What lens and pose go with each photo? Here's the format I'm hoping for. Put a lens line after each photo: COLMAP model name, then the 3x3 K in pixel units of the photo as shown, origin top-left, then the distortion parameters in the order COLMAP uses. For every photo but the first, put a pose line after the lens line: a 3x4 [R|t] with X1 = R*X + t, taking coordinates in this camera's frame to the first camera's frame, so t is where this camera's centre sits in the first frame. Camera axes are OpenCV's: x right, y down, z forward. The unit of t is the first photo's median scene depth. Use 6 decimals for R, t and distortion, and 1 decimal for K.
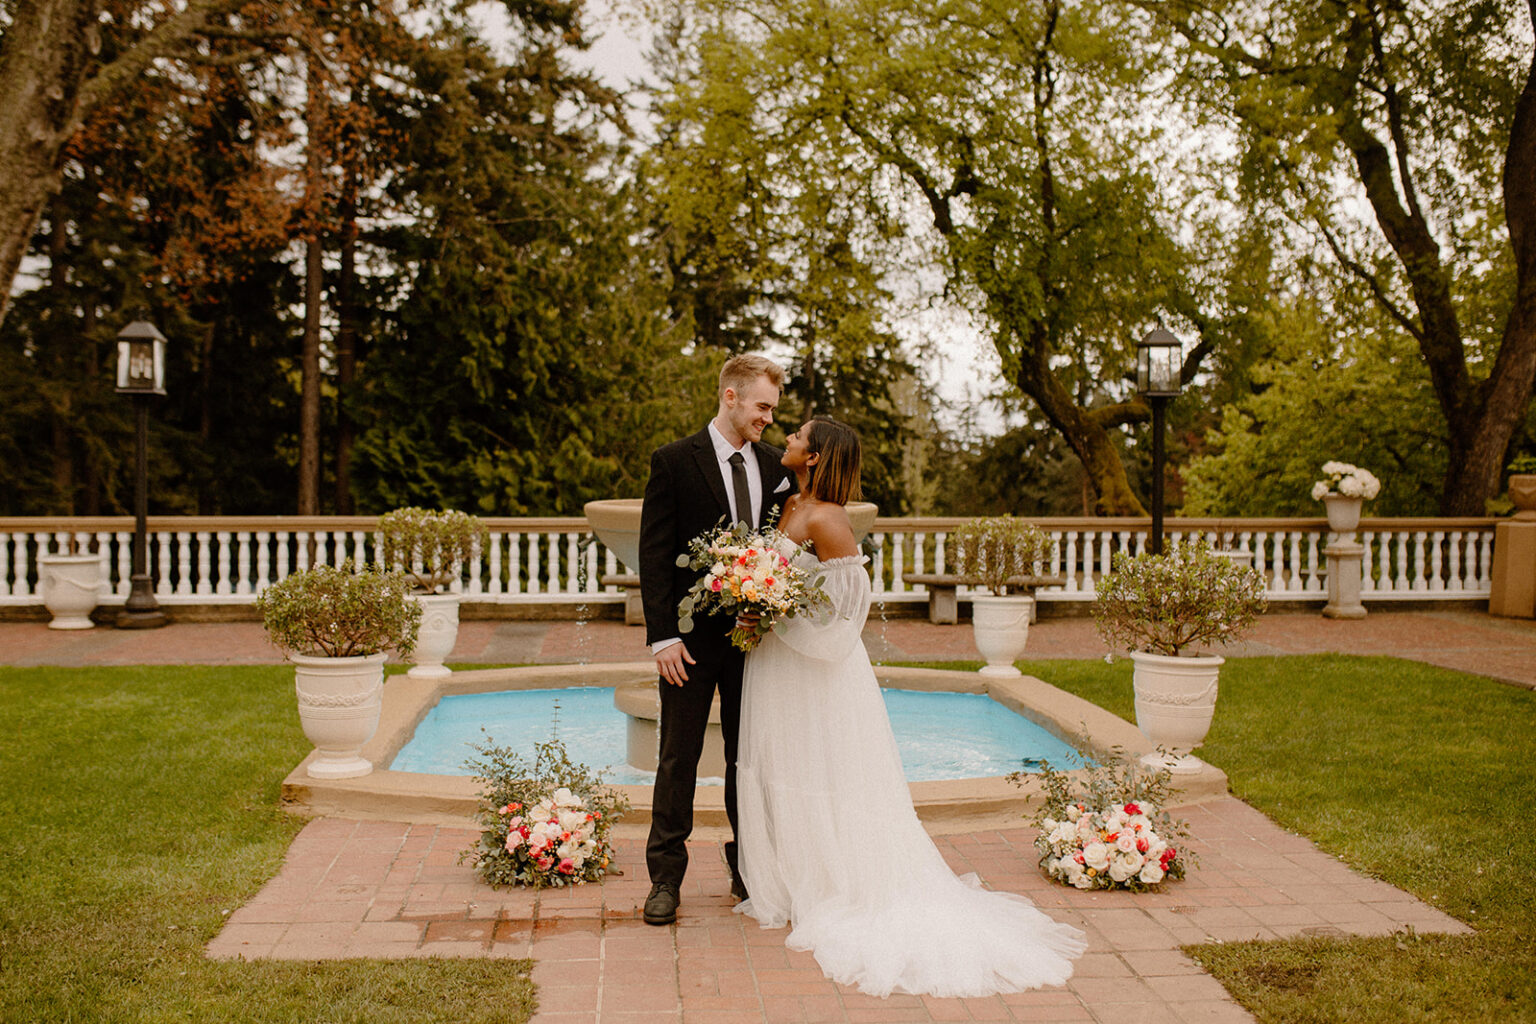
lens RADIAL K [[1547.1, 0, 768.0], [0, 1547.1, 512.0], [0, 0, 1]] dist [-0.041374, 0.039784]
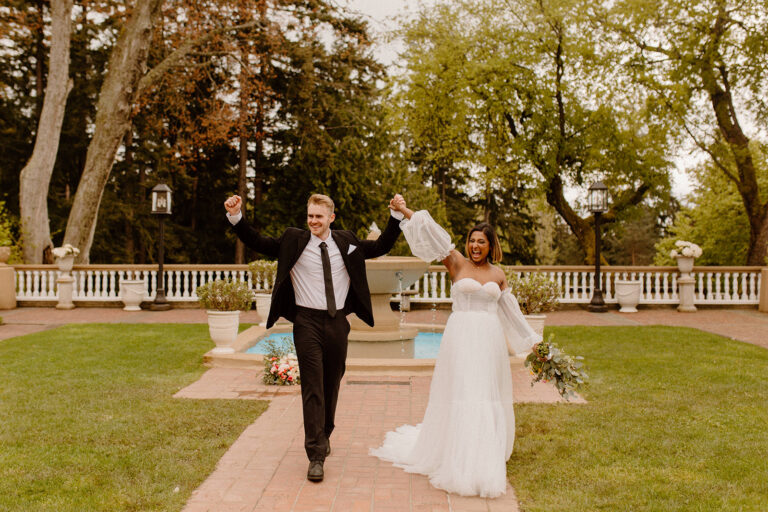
lens RADIAL K [[774.4, 0, 384.2], [0, 774.4, 234.2], [0, 0, 1]] dist [-0.003169, -0.001822]
pose [[0.993760, -0.002493, -0.111513, 0.057975], [-0.001962, 0.999205, -0.039824, 0.002417], [0.111523, 0.039794, 0.992965, -0.128573]]
